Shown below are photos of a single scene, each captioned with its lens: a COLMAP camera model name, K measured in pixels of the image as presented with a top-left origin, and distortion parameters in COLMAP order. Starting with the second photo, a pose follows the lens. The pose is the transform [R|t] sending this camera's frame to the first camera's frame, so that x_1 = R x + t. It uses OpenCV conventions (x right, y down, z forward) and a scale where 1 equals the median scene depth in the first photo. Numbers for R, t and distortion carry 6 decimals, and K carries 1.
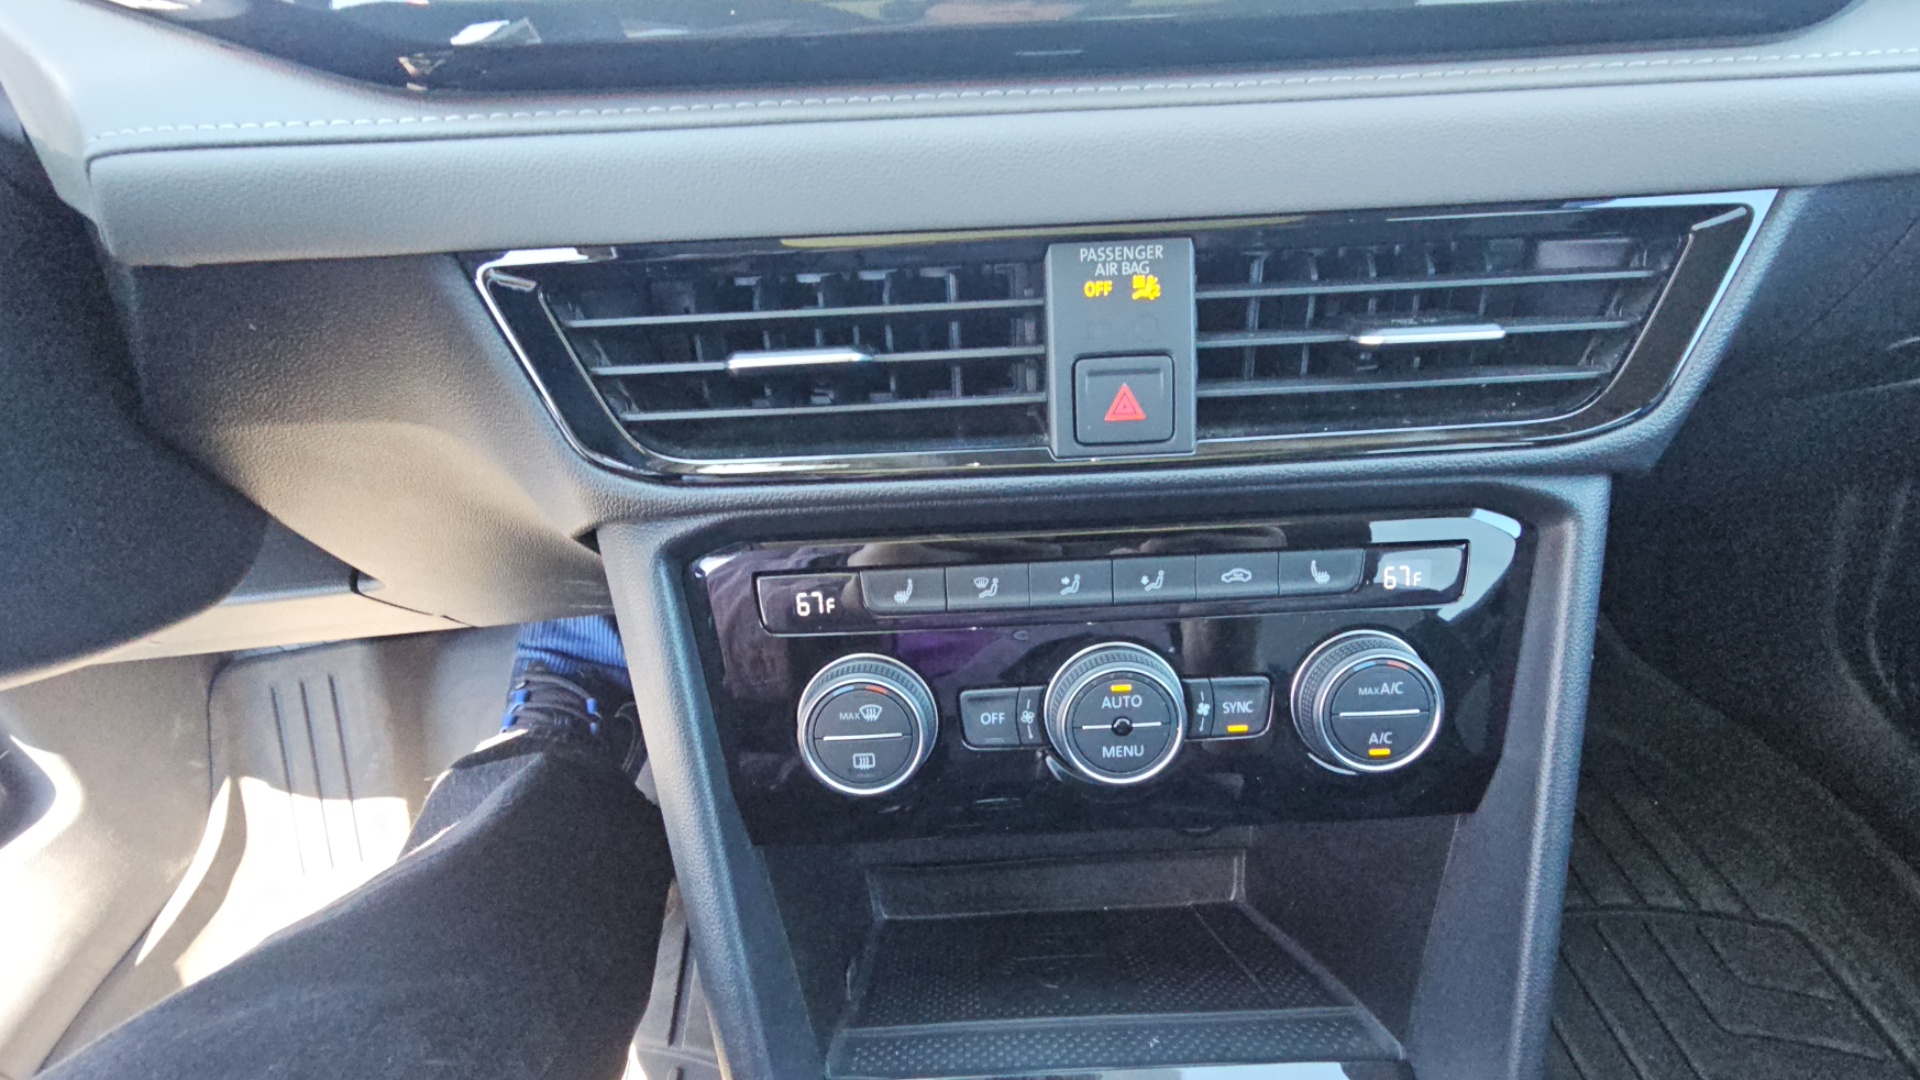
lens RADIAL K [[858.8, 0, 979.8], [0, 858.8, 545.4], [0, 0, 1]] dist [0.009690, -0.007758]
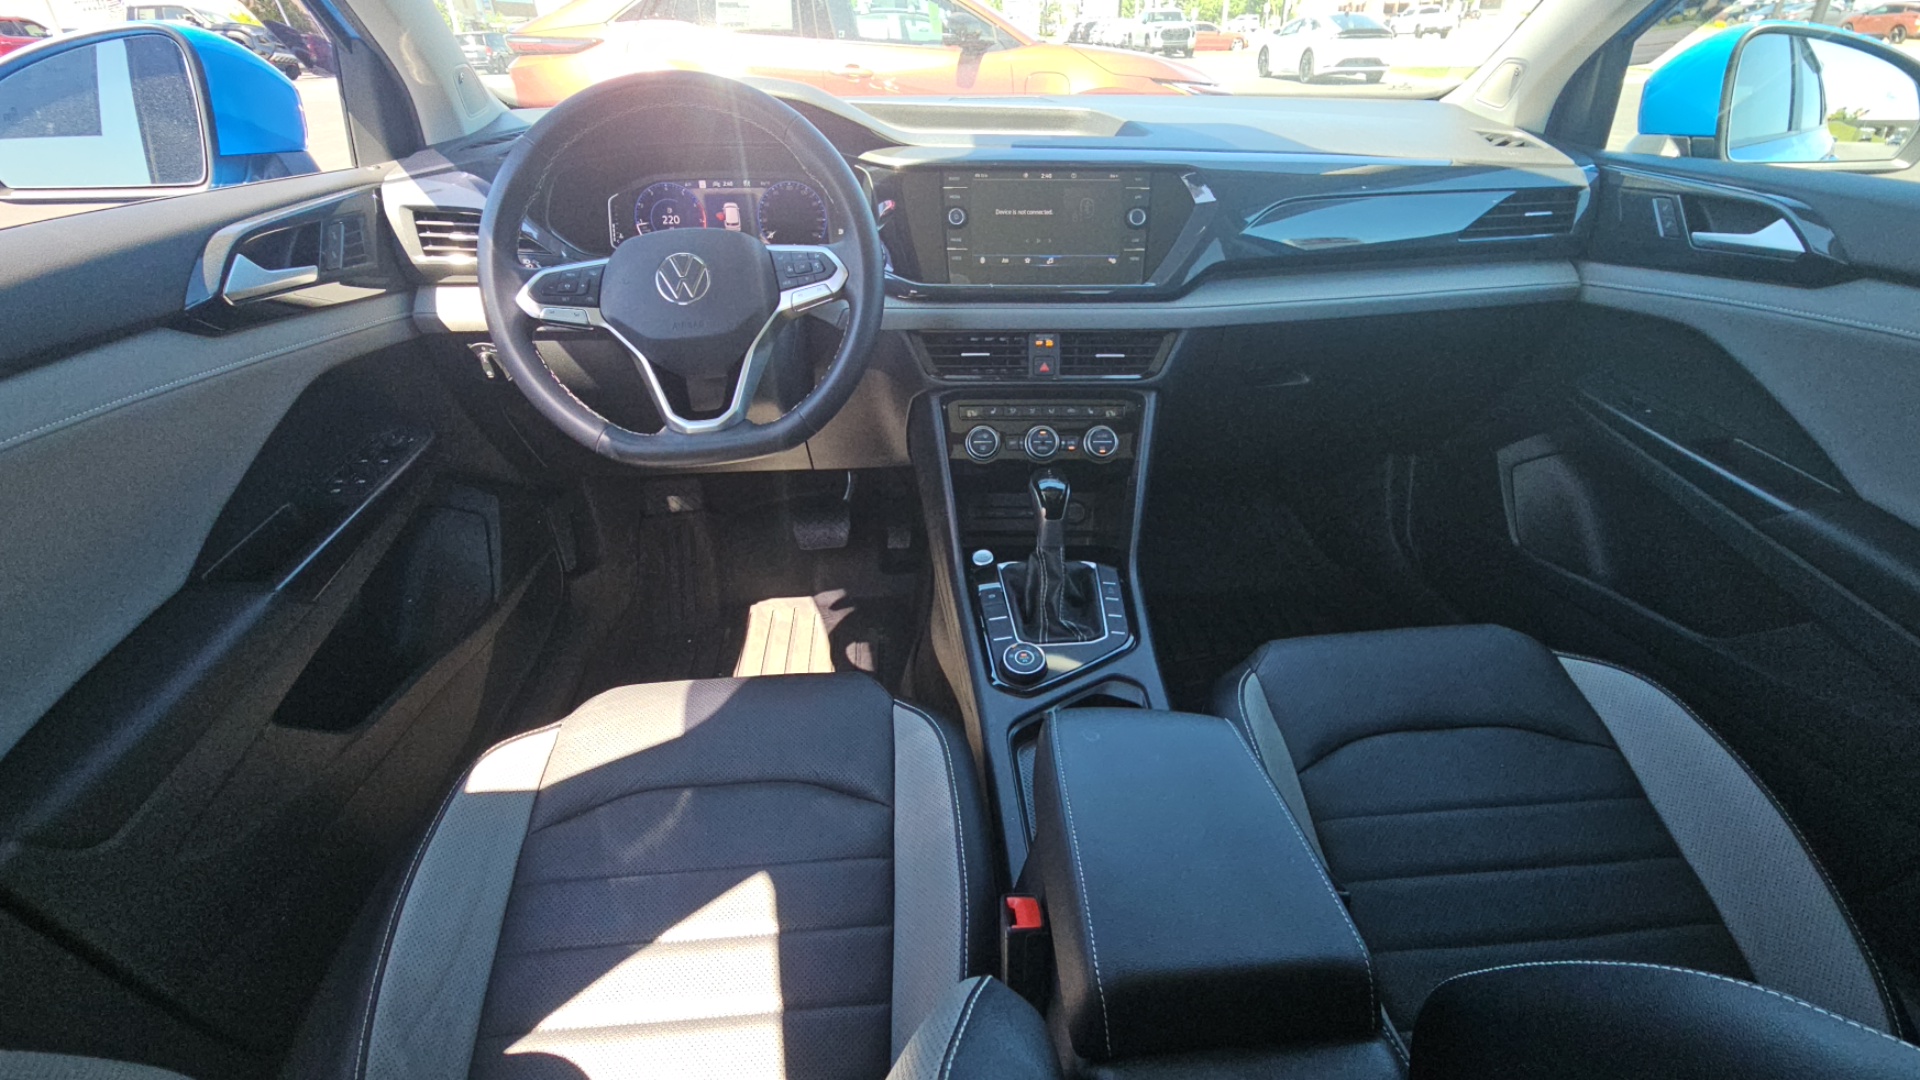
lens RADIAL K [[858.8, 0, 981.1], [0, 858.8, 553.3], [0, 0, 1]] dist [0.009690, -0.007758]
pose [[0.999116, 0.042023, 0.000671, -0.124131], [-0.041656, 0.992271, -0.116890, 1.282113], [-0.005578, 0.116759, 0.993145, -3.224160]]
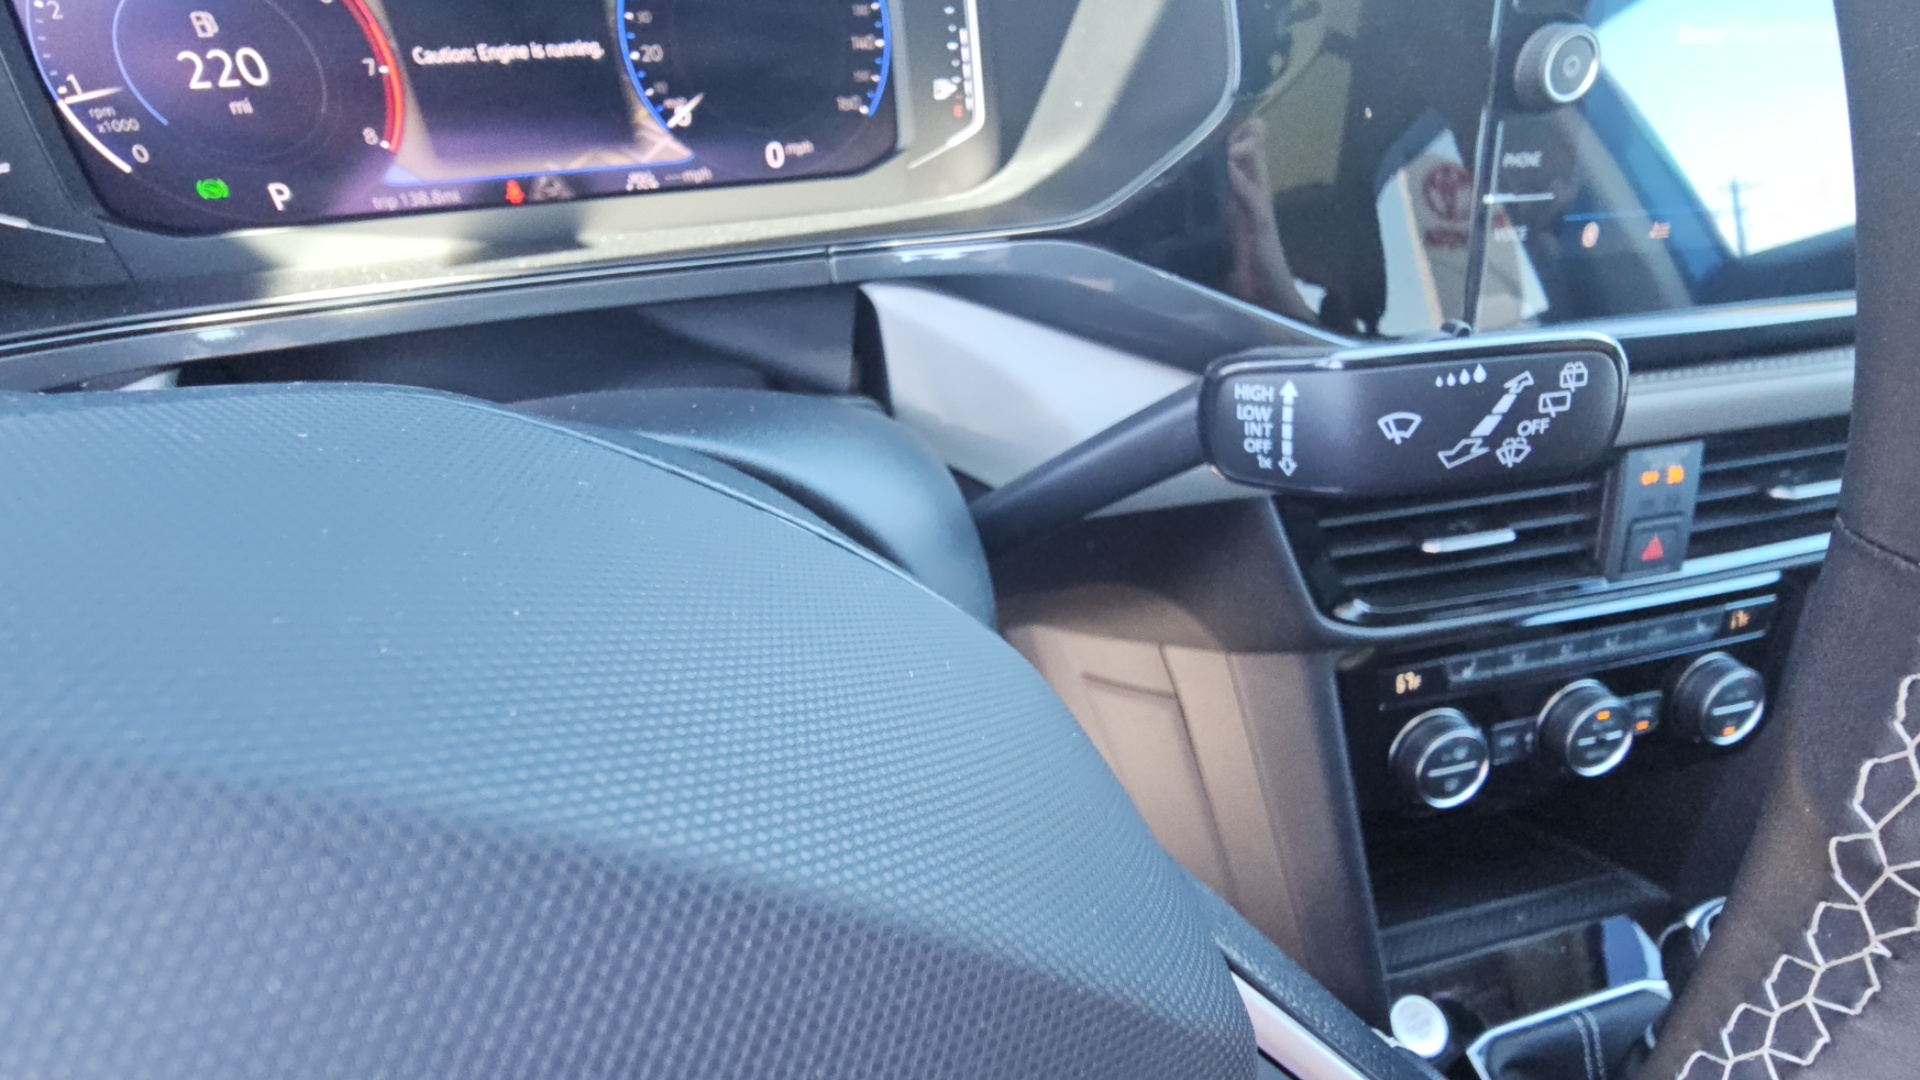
lens RADIAL K [[858.8, 0, 973.9], [0, 858.8, 536.0], [0, 0, 1]] dist [0.009690, -0.007758]
pose [[0.976471, -0.090343, 0.195813, -1.190933], [0.062604, 0.987669, 0.143492, -0.437262], [-0.206362, -0.127857, 0.970086, -0.213802]]
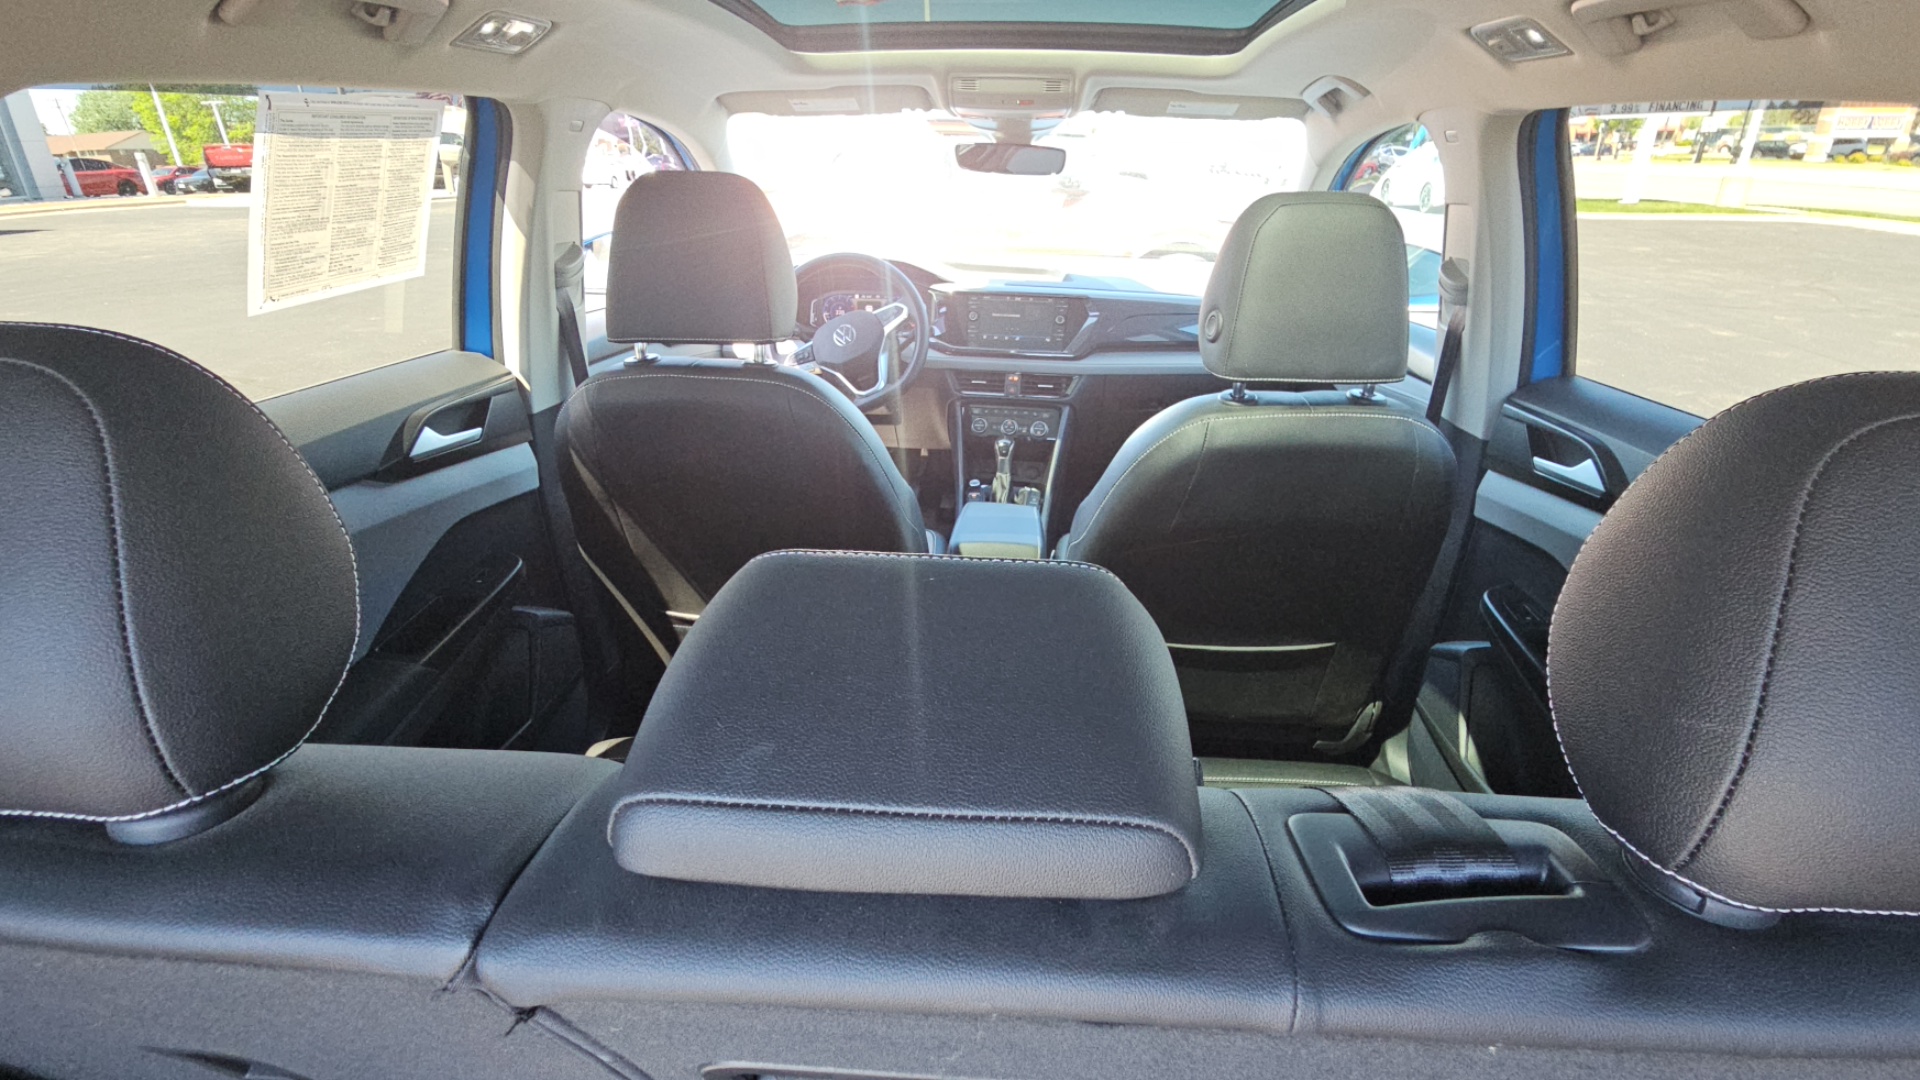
lens RADIAL K [[858.8, 0, 964.6], [0, 858.8, 551.5], [0, 0, 1]] dist [0.009690, -0.007758]
pose [[0.981934, 0.118262, -0.147715, 1.147778], [-0.148436, 0.965559, -0.213686, 3.315373], [0.117357, 0.231752, 0.965670, -7.065045]]
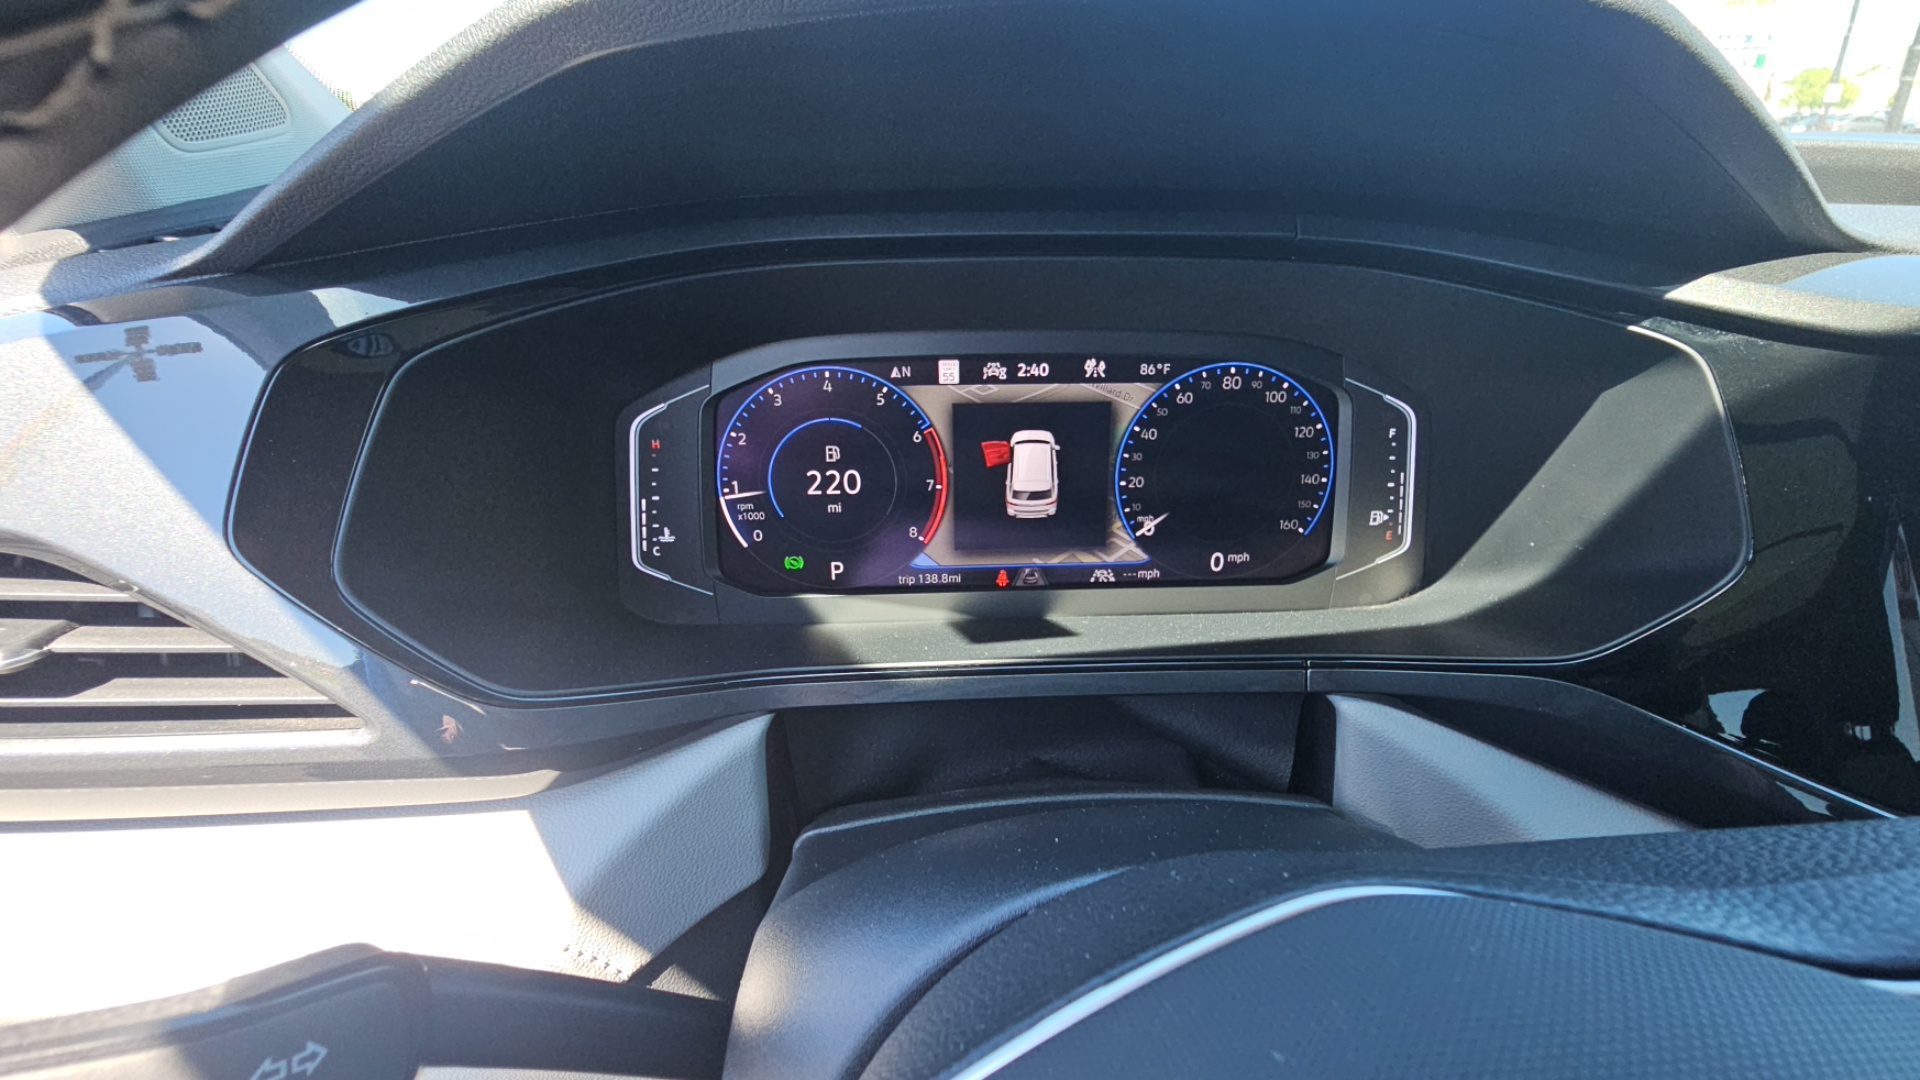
lens RADIAL K [[858.8, 0, 984.6], [0, 858.8, 553.4], [0, 0, 1]] dist [0.009690, -0.007758]
pose [[0.997499, 0.059255, -0.038537, -1.506587], [-0.066072, 0.975362, -0.210482, -0.512508], [0.025115, 0.212501, 0.976838, -0.267359]]
